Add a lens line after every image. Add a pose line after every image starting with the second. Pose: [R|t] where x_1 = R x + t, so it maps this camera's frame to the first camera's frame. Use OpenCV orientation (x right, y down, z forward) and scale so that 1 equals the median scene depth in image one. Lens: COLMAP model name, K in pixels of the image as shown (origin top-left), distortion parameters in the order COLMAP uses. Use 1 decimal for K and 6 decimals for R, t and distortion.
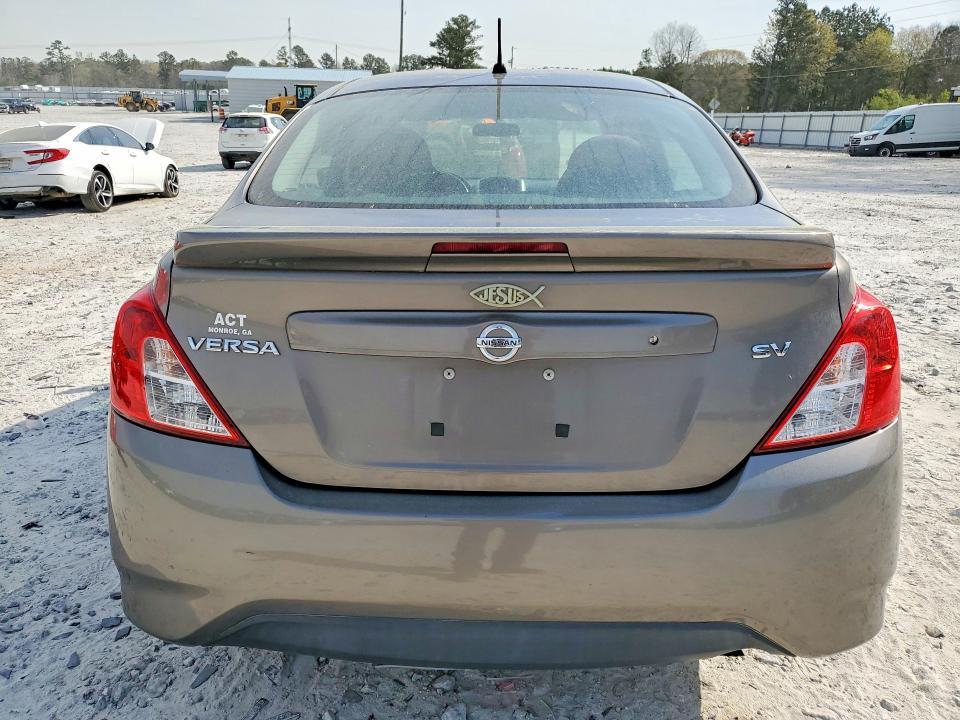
lens RADIAL K [[824.0, 0, 480.0], [0, 824.0, 360.0], [0, 0, 1]] dist [0.074358, -0.002170]
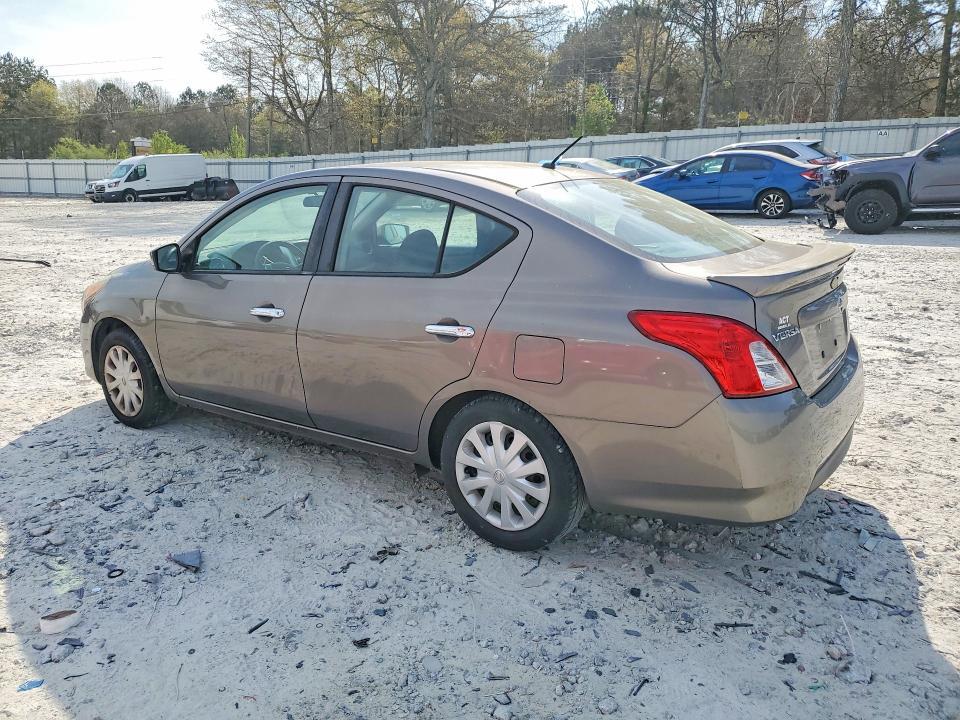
lens RADIAL K [[824.0, 0, 480.0], [0, 824.0, 360.0], [0, 0, 1]] dist [0.074358, -0.002170]
pose [[0.510338, -0.218217, 0.831827, -0.235442], [0.254311, 0.962304, 0.096423, -0.033268], [-0.821512, 0.162334, 0.546595, 0.066158]]
